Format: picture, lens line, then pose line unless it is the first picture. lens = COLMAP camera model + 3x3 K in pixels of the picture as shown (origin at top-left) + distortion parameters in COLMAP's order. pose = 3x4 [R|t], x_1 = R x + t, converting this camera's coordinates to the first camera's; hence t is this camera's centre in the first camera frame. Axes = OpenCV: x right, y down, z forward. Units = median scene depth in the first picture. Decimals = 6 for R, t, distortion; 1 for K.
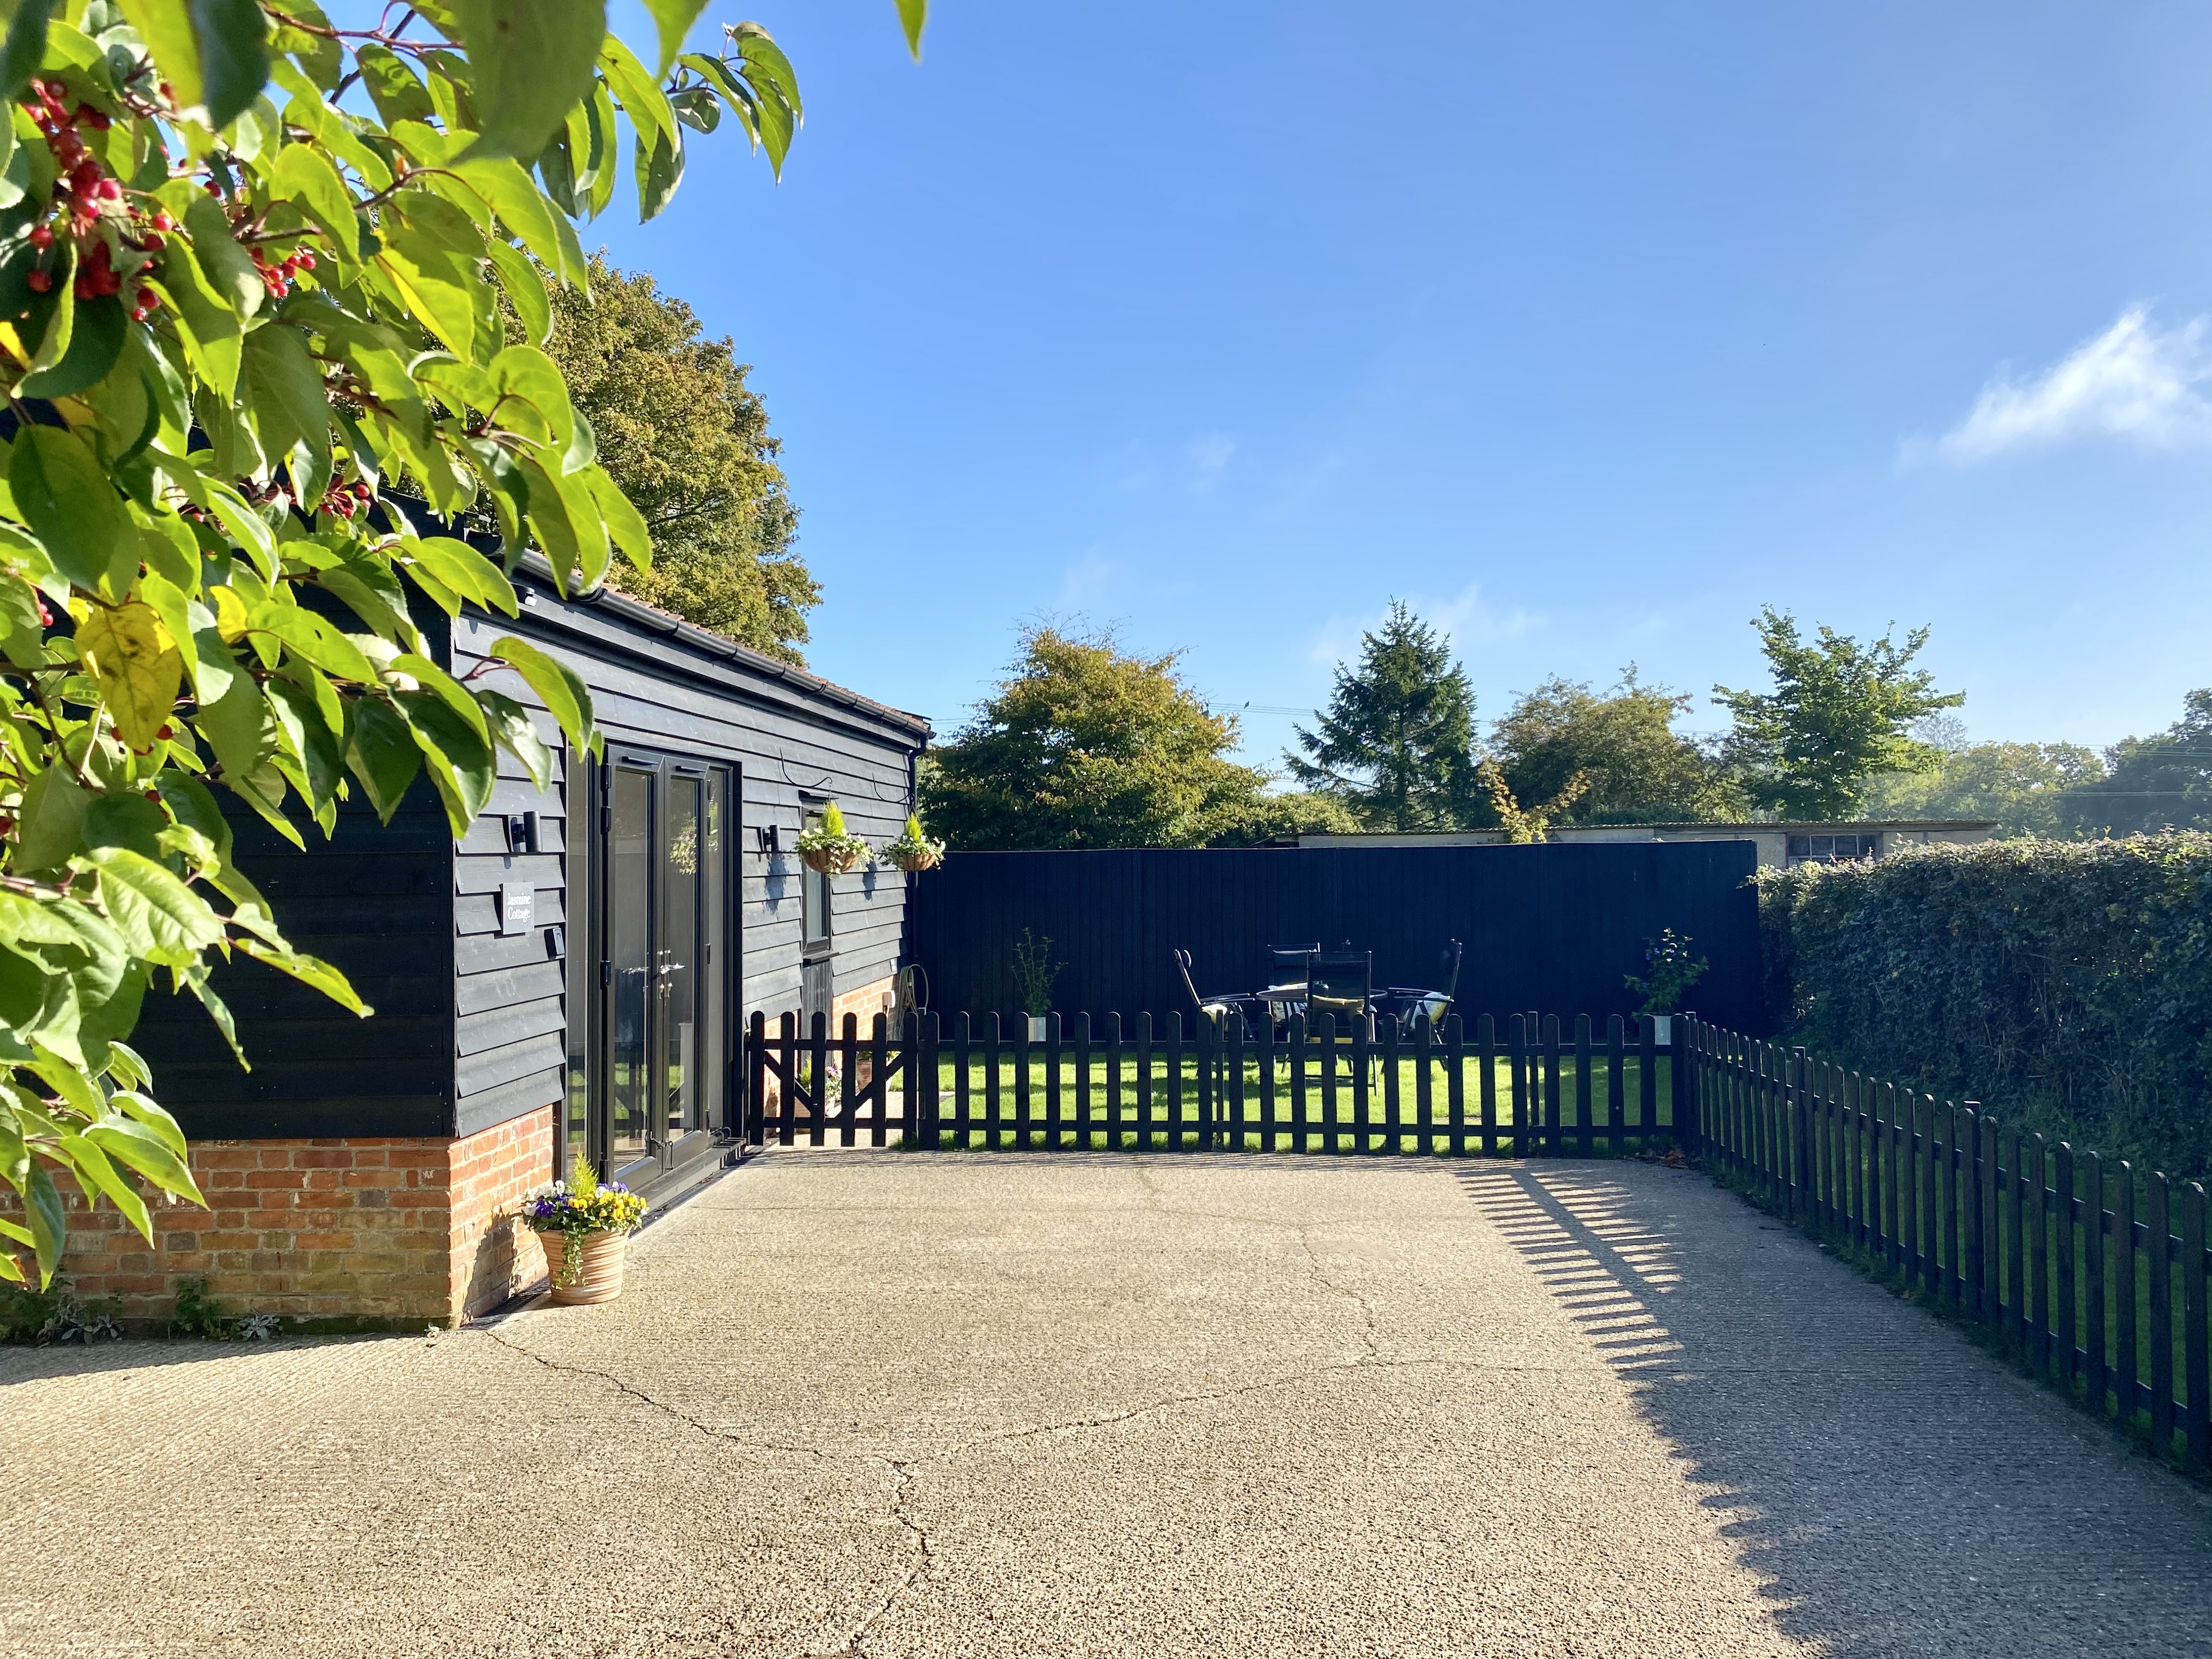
lens RADIAL K [[1673.2, 0, 1098.6], [0, 1673.2, 812.3], [0, 0, 1]] dist [0.159743, -0.356926]
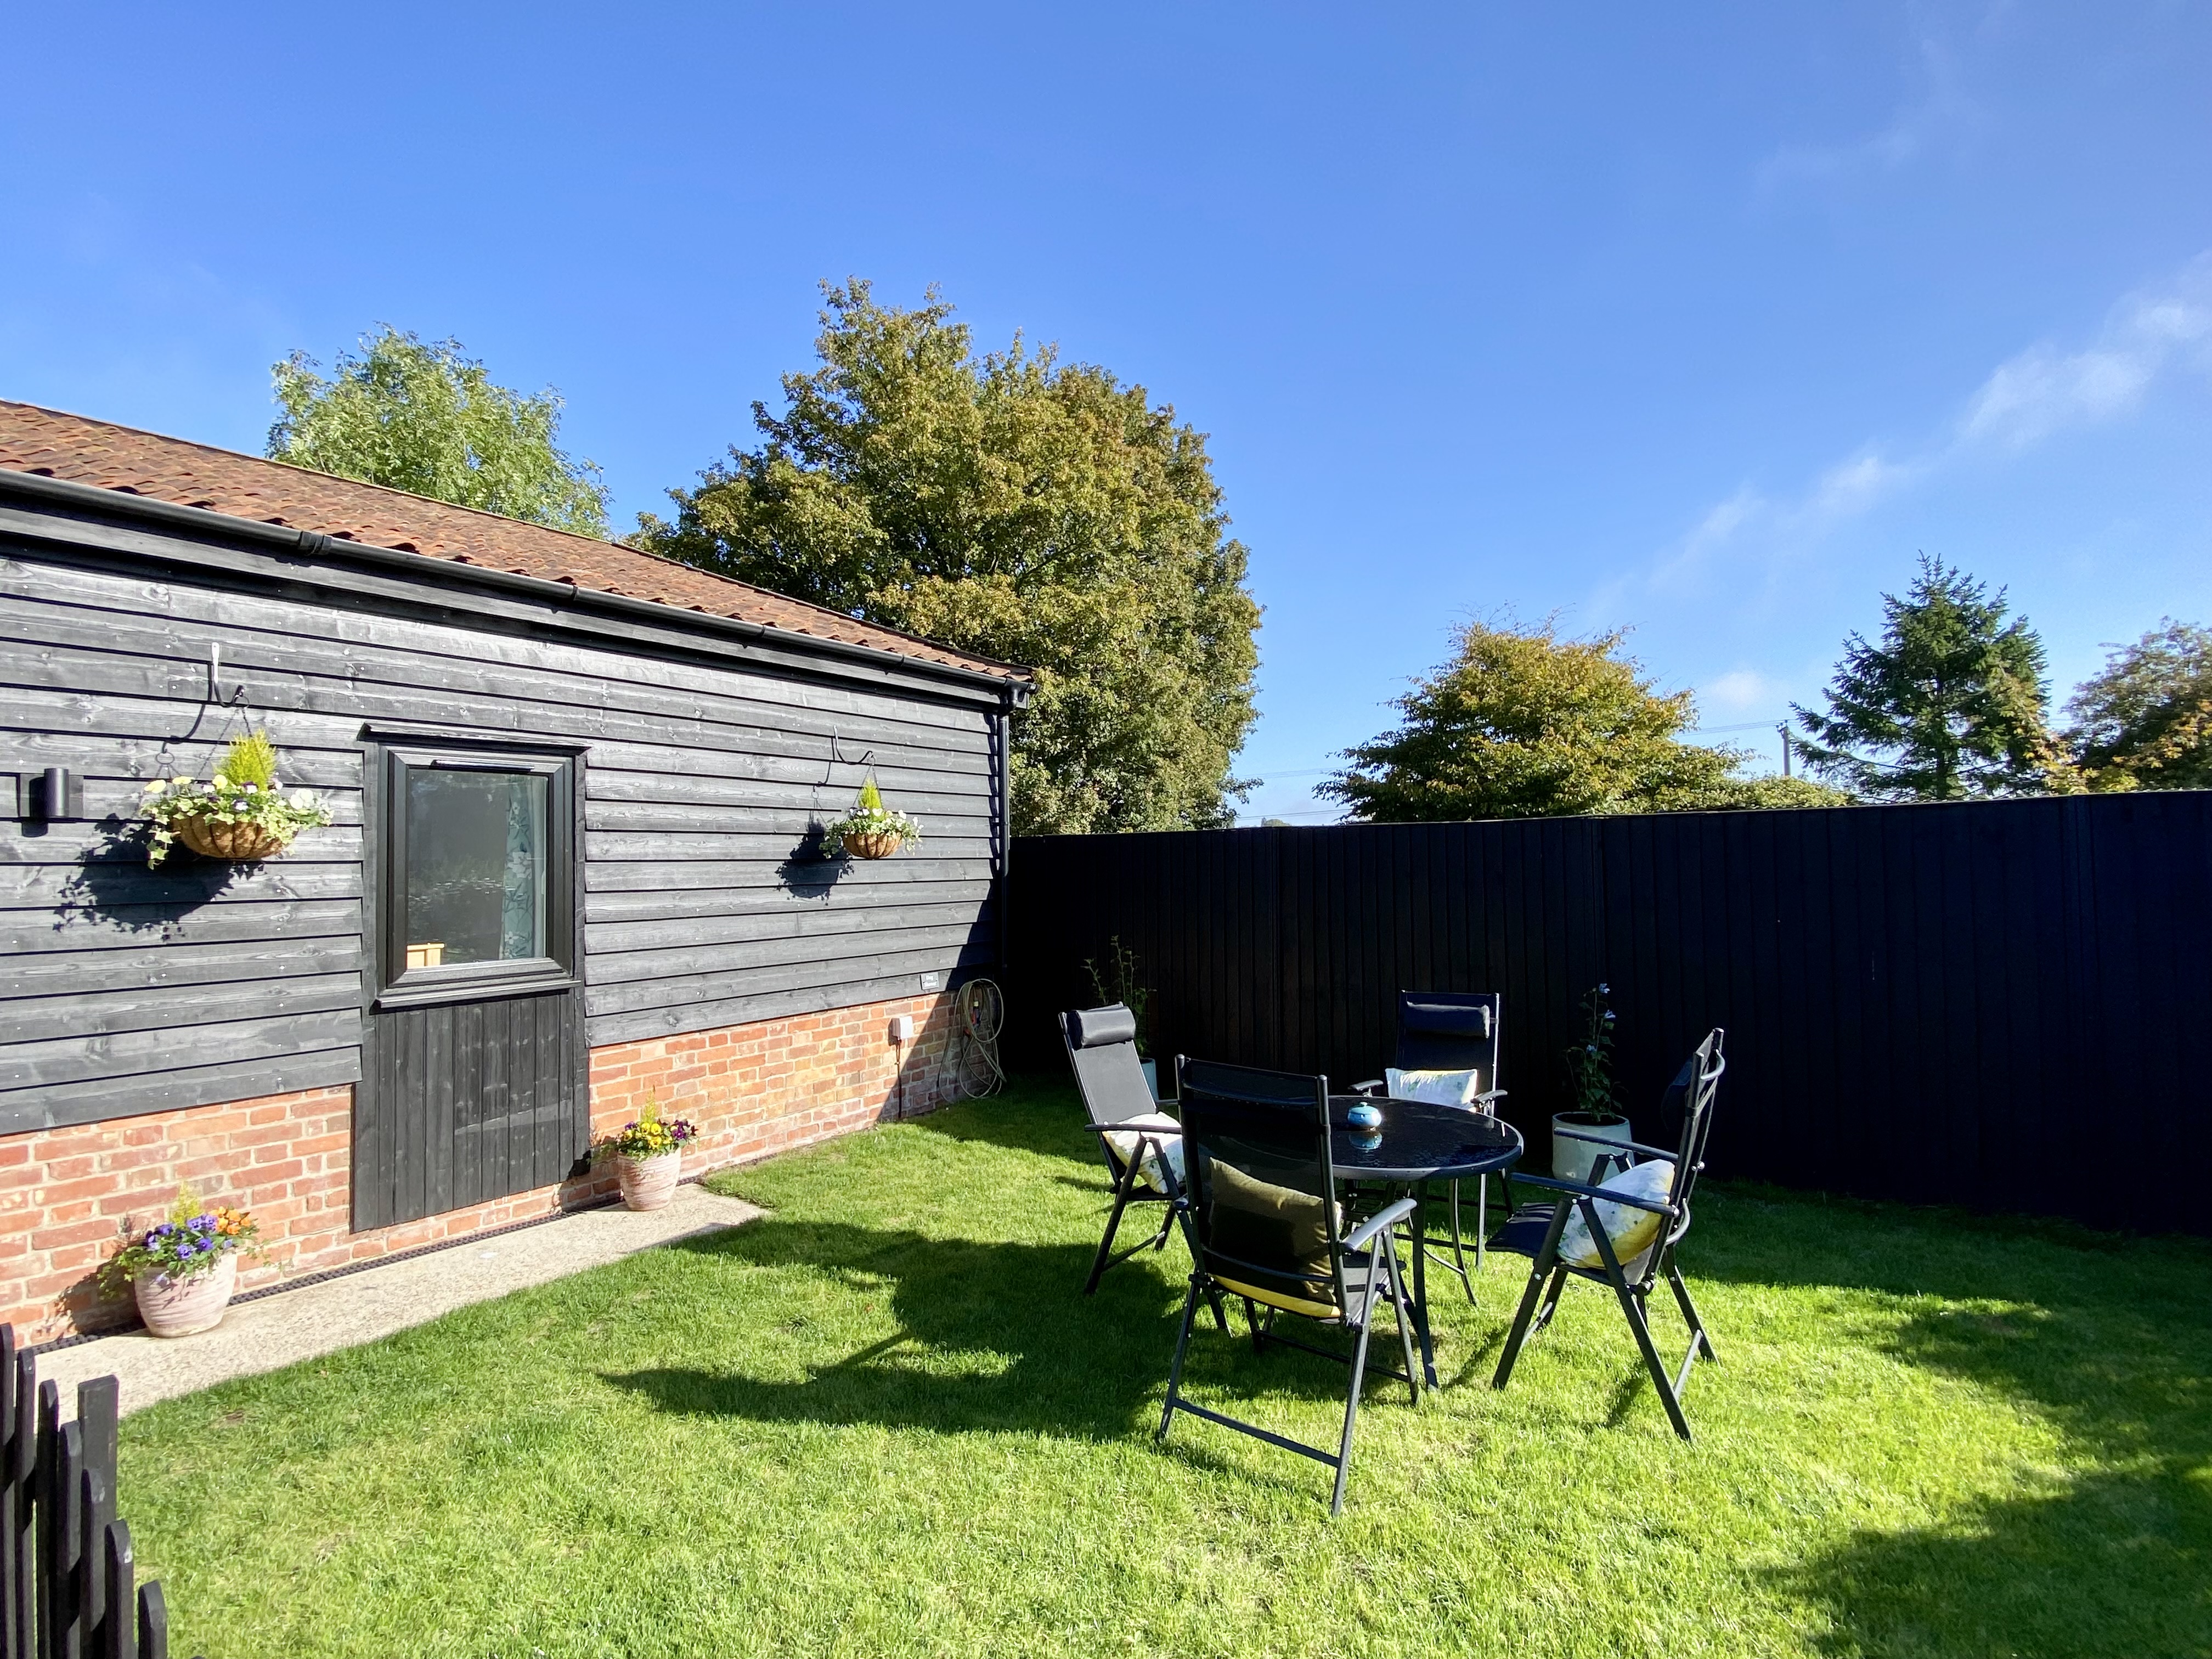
lens RADIAL K [[1026.6, 0, 1106.0], [0, 1026.6, 829.5], [0, 0, 1]] dist [0.052155, -0.042210]
pose [[0.850915, -0.017804, -0.525001, 0.288744], [0.018398, 0.999822, -0.004087, 0.036854], [0.524981, -0.006181, 0.851092, 0.945956]]
